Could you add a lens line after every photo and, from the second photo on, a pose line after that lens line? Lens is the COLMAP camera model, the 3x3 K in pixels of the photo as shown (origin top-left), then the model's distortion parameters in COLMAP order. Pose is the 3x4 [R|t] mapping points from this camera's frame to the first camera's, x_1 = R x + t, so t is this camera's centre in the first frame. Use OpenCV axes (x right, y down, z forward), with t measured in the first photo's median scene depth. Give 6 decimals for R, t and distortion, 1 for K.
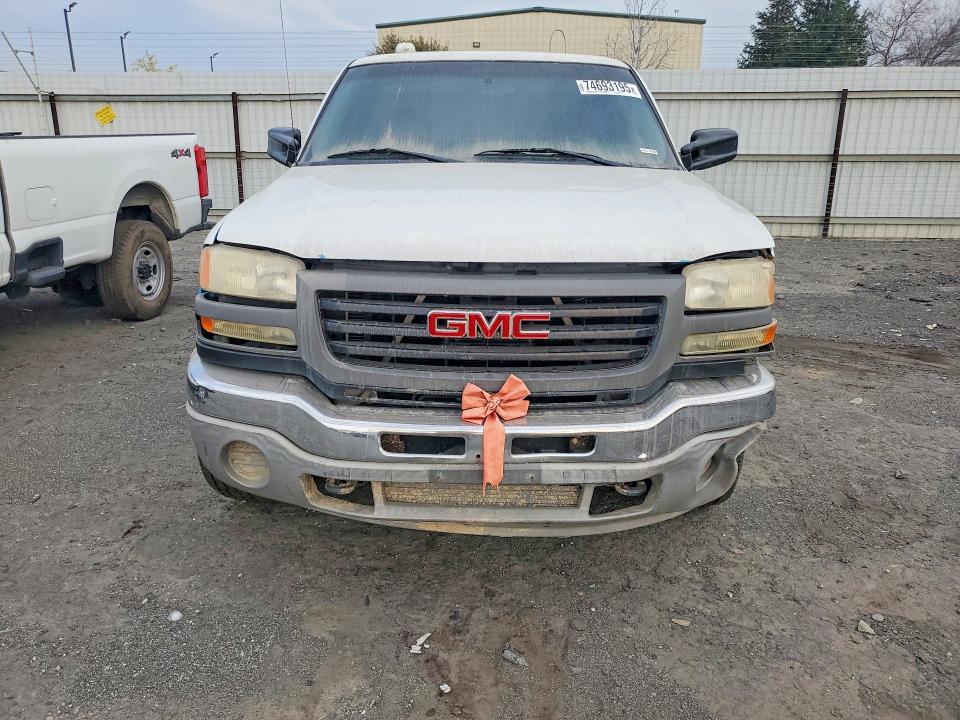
lens RADIAL K [[778.7, 0, 481.4], [0, 778.7, 377.8], [0, 0, 1]] dist [-0.166089, 0.315100]
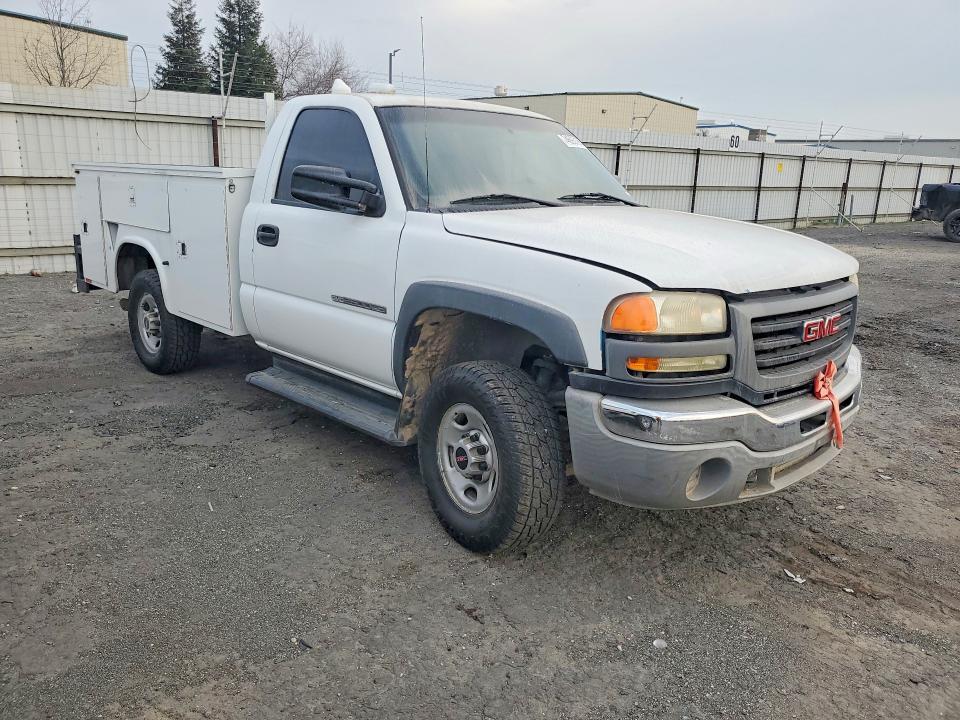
lens RADIAL K [[729.5, 0, 478.8], [0, 729.5, 397.4], [0, 0, 1]] dist [0.025040, 0.000580]
pose [[0.720337, -0.199219, 0.664399, -0.877749], [0.192452, 0.977662, 0.084495, -0.114684], [-0.666391, 0.067000, 0.742586, 0.287182]]
